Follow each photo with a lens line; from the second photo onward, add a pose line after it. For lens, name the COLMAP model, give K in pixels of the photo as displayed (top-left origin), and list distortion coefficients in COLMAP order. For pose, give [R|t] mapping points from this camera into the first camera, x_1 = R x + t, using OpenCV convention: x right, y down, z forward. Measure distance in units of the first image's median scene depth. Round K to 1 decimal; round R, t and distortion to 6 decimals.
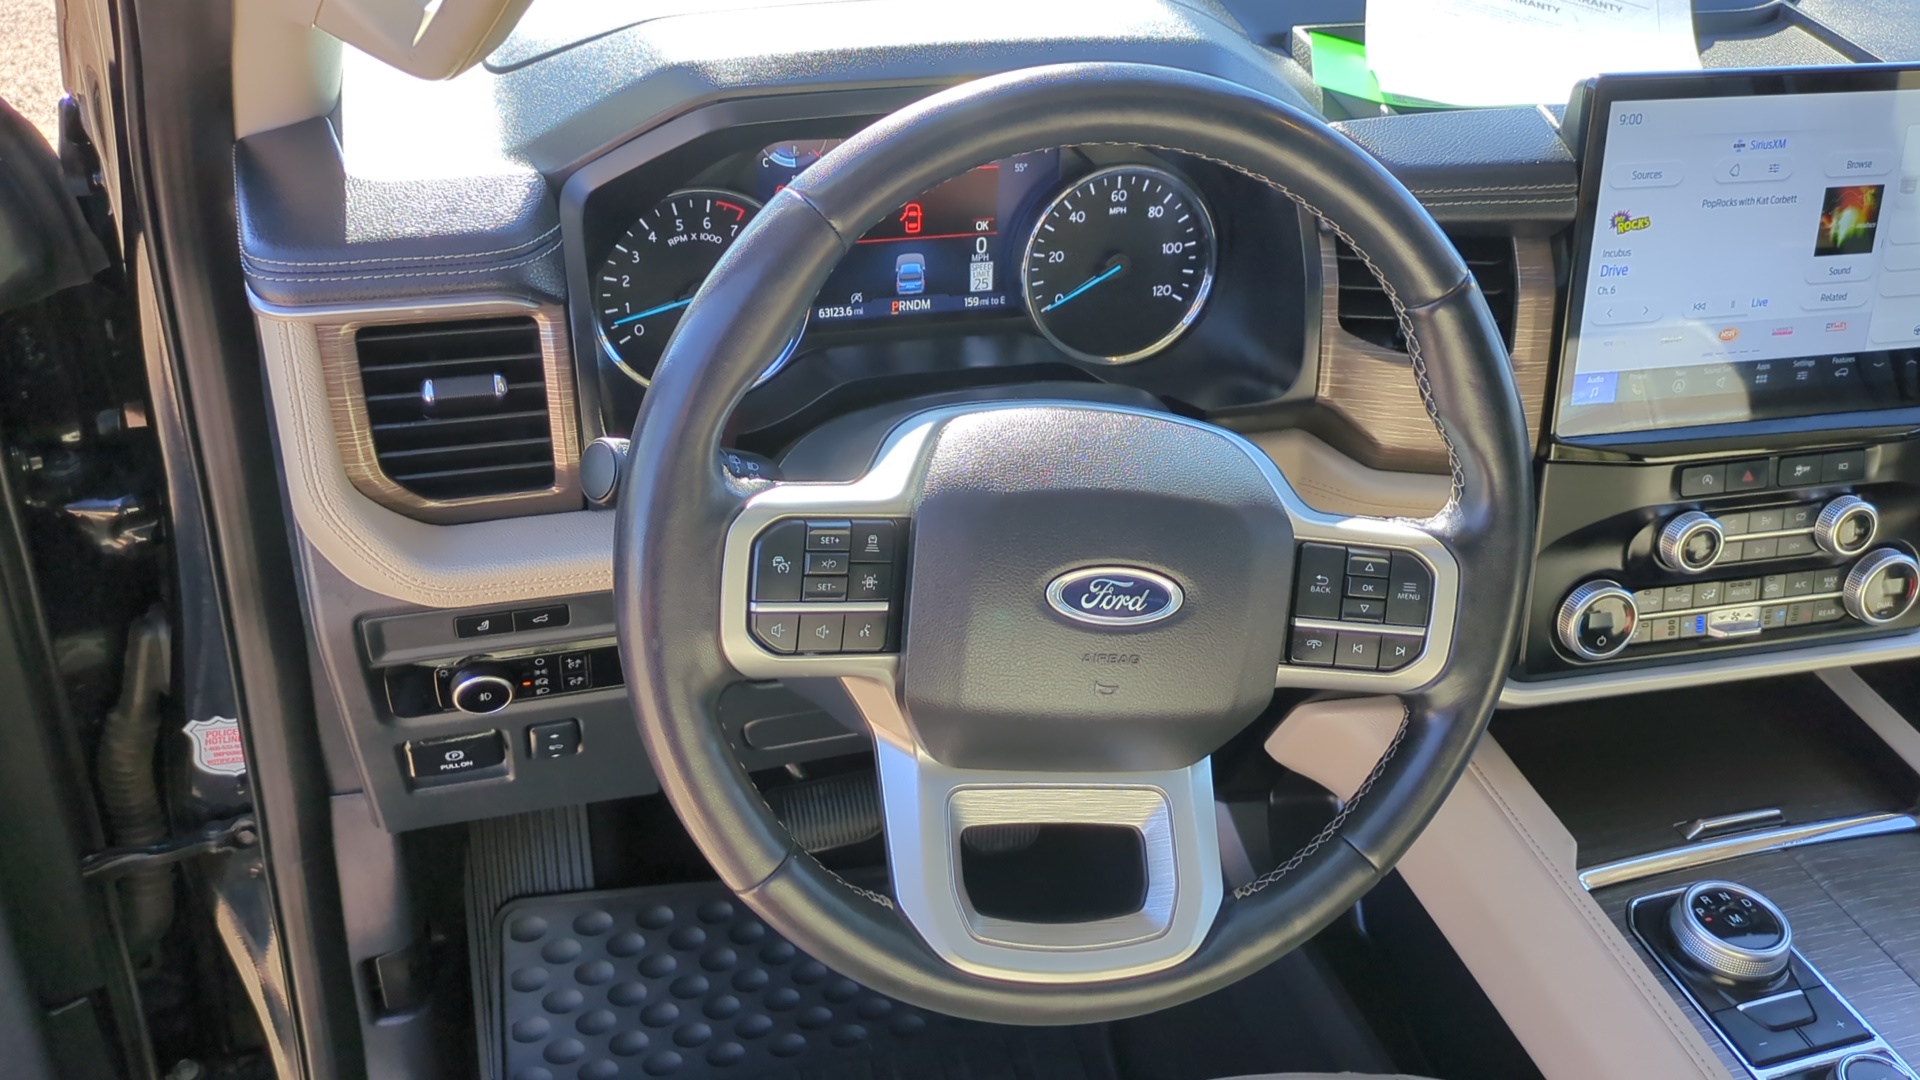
lens RADIAL K [[1635.9, 0, 981.7], [0, 1635.9, 518.6], [0, 0, 1]] dist [0.027505, -0.005622]
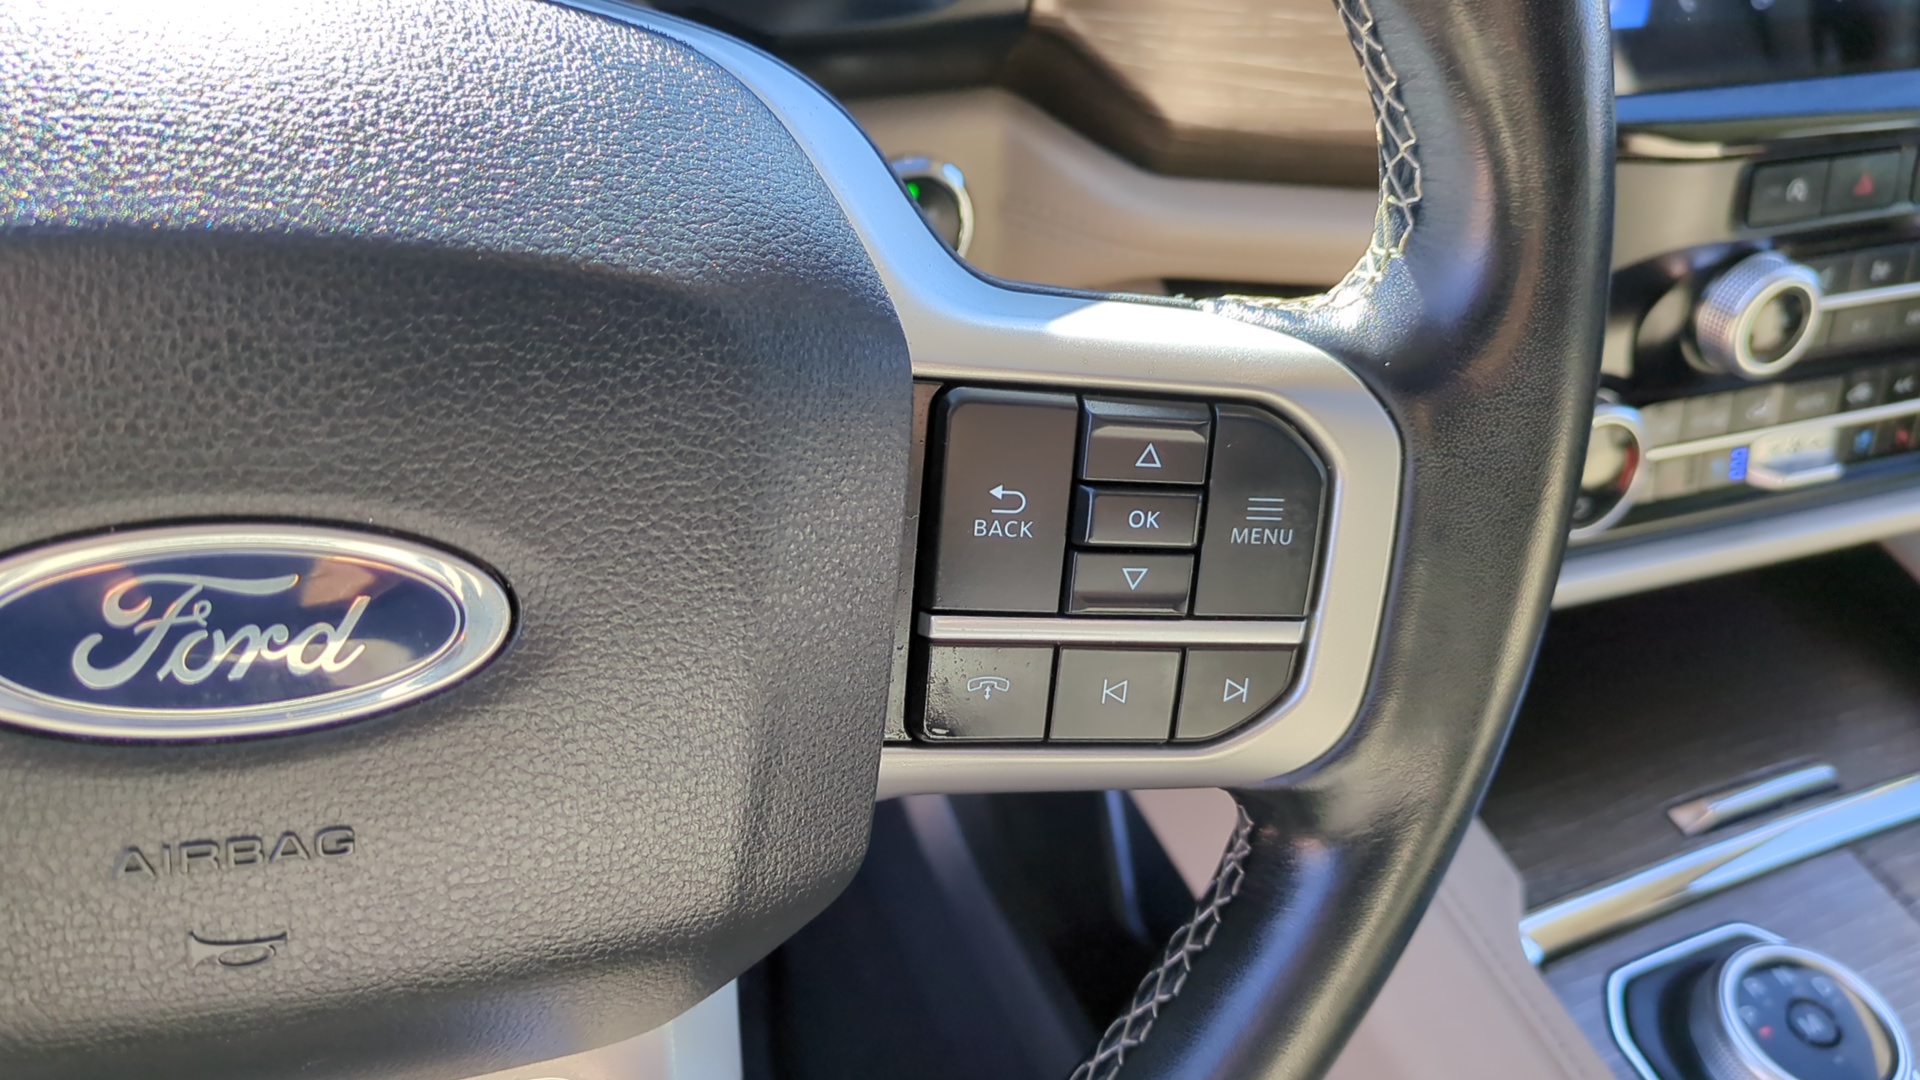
lens RADIAL K [[1632.8, 0, 971.8], [0, 1632.8, 531.9], [0, 0, 1]] dist [0.036346, -0.013667]
pose [[0.991157, -0.038086, 0.127110, 0.127988], [0.016672, 0.986075, 0.165461, -0.008209], [-0.131642, -0.161878, 0.977991, 0.548970]]
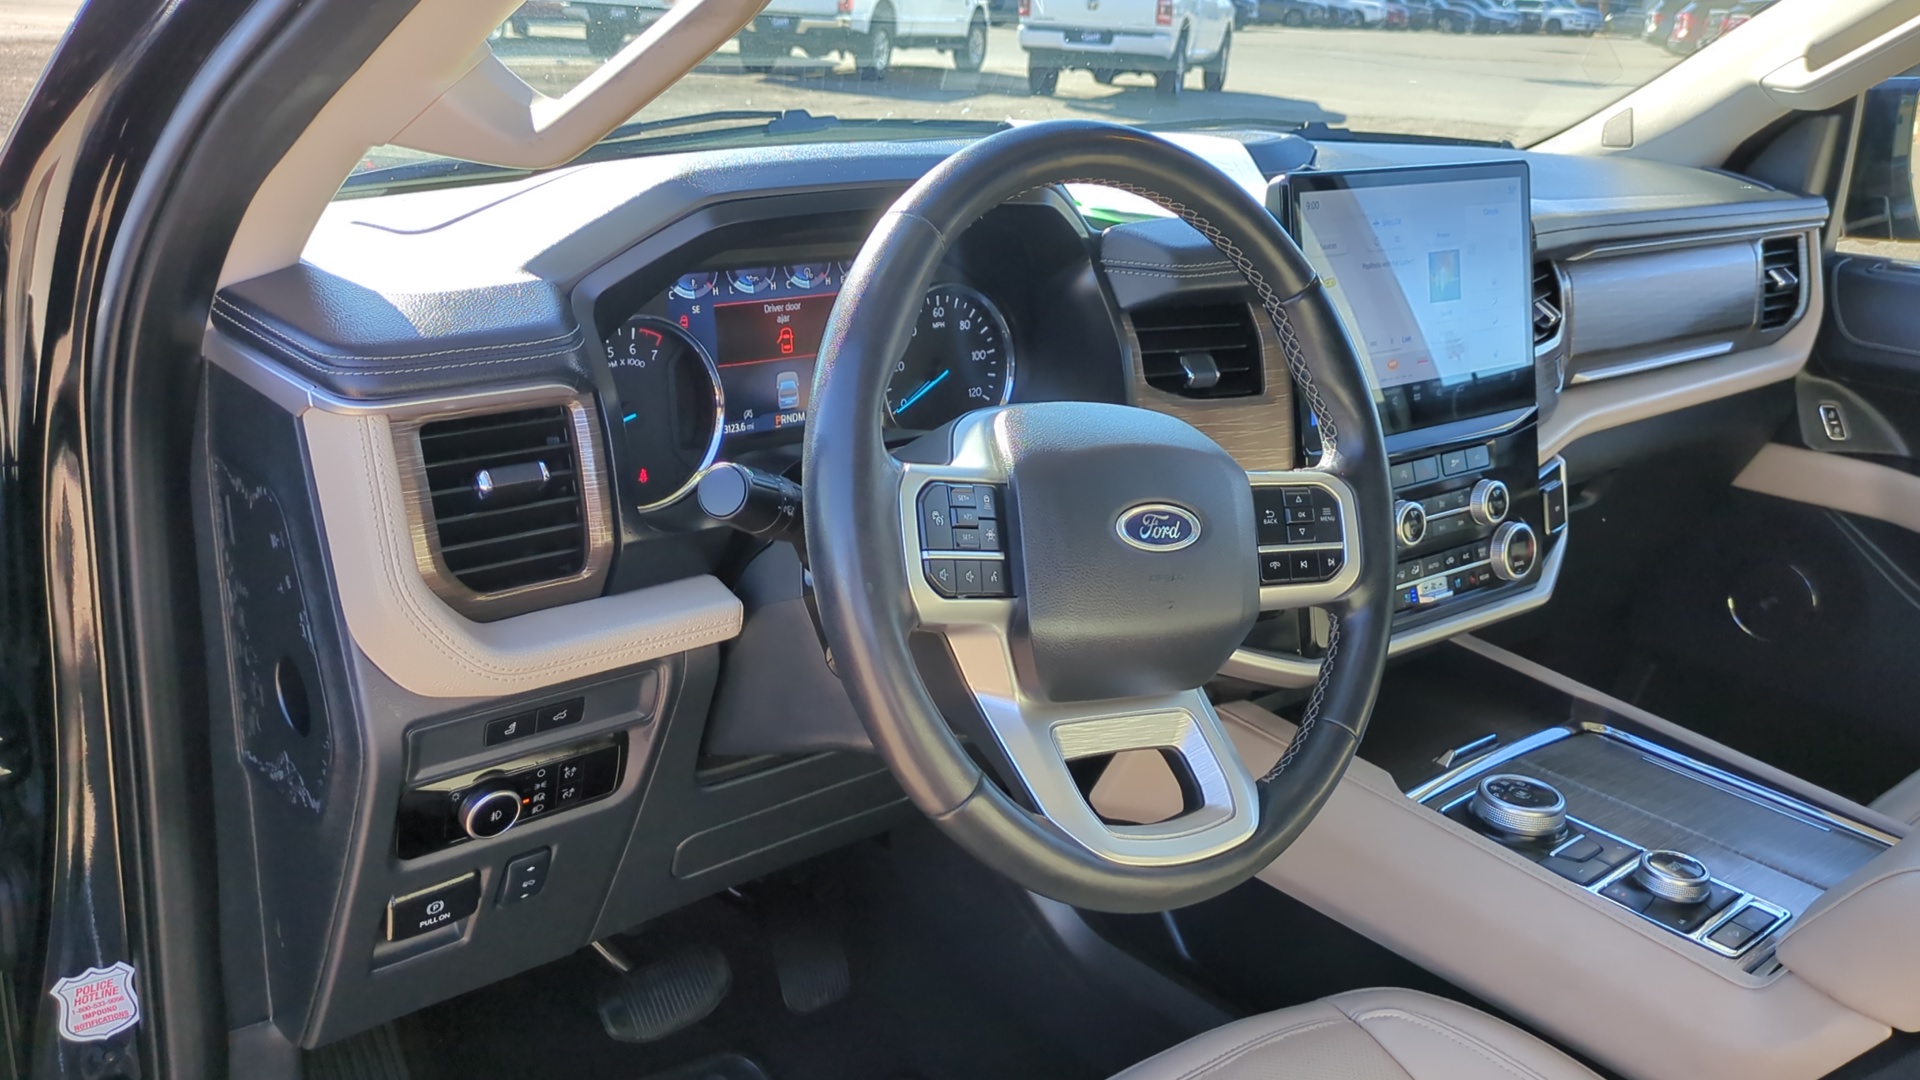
lens RADIAL K [[1632.8, 0, 971.8], [0, 1632.8, 531.9], [0, 0, 1]] dist [0.036346, -0.013667]
pose [[0.912892, -0.138163, 0.384108, -0.395960], [0.216527, 0.961586, -0.168727, 0.172815], [-0.346041, 0.237199, 0.907740, -0.054034]]
